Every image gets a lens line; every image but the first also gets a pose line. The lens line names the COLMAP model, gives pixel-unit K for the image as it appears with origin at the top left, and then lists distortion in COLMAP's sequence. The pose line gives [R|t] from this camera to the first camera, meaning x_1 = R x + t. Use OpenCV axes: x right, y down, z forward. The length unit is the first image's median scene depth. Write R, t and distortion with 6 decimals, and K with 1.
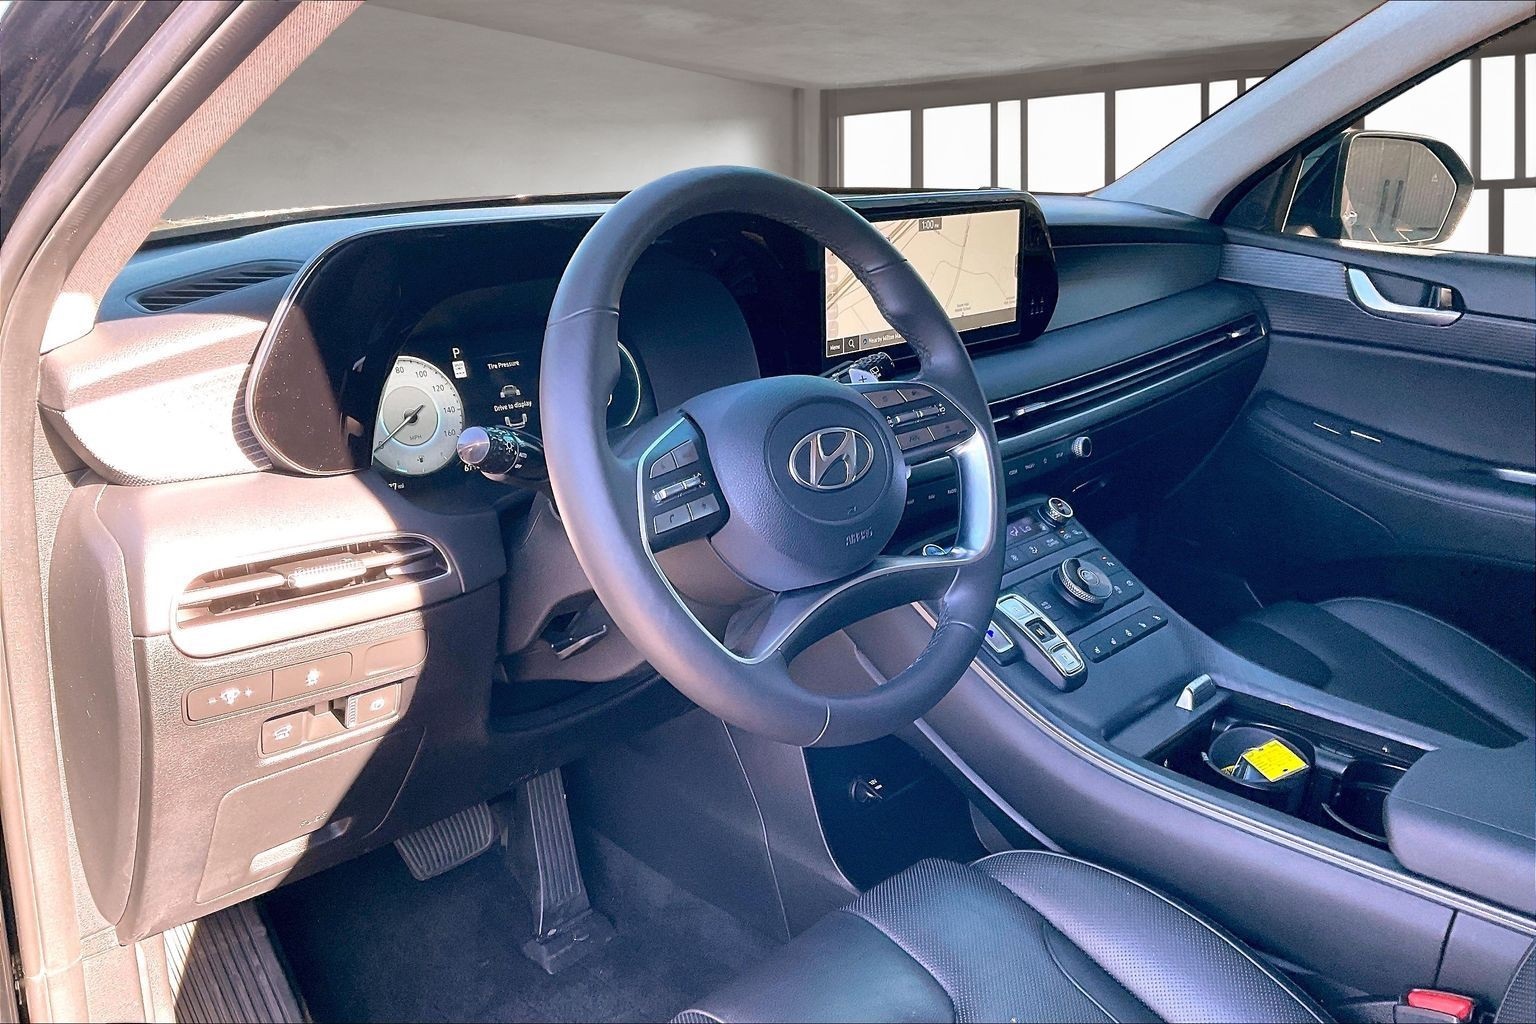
lens RADIAL K [[1266.0, 0, 762.4], [0, 1266.0, 511.2], [0, 0, 1]] dist [0.065556, -0.123884]
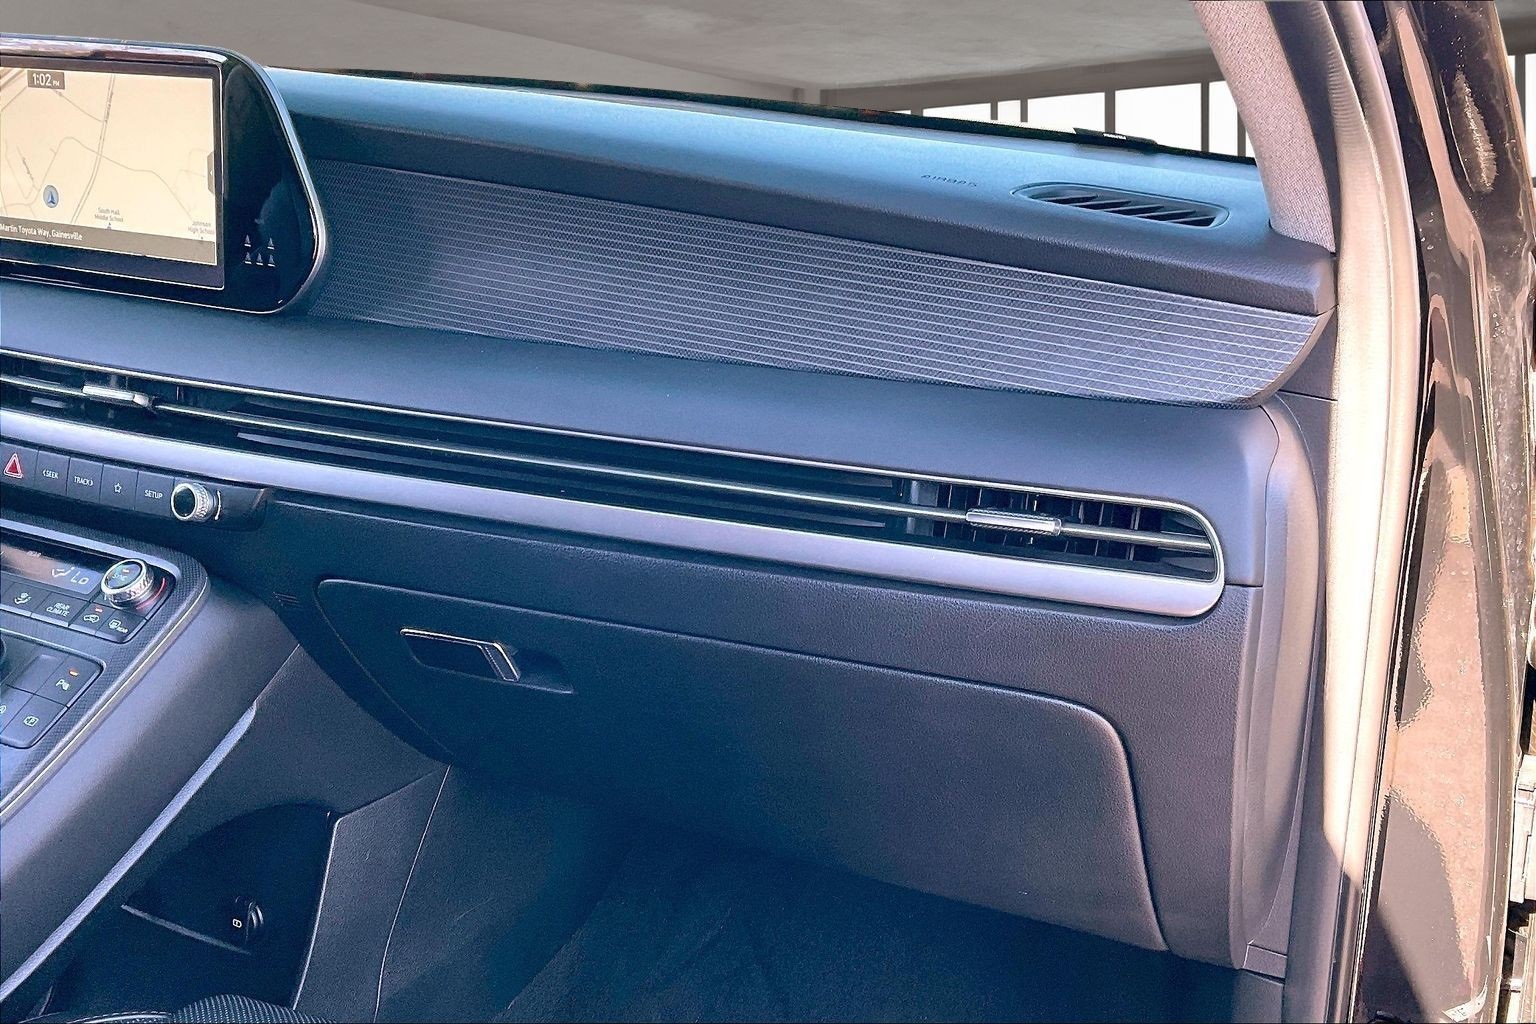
lens RADIAL K [[1266.0, 0, 758.5], [0, 1266.0, 464.5], [0, 0, 1]] dist [0.065556, -0.123884]
pose [[0.364459, 0.280031, -0.888117, 0.993084], [-0.323834, 0.932303, 0.161071, -0.281119], [0.873099, 0.228898, 0.430470, 1.141294]]
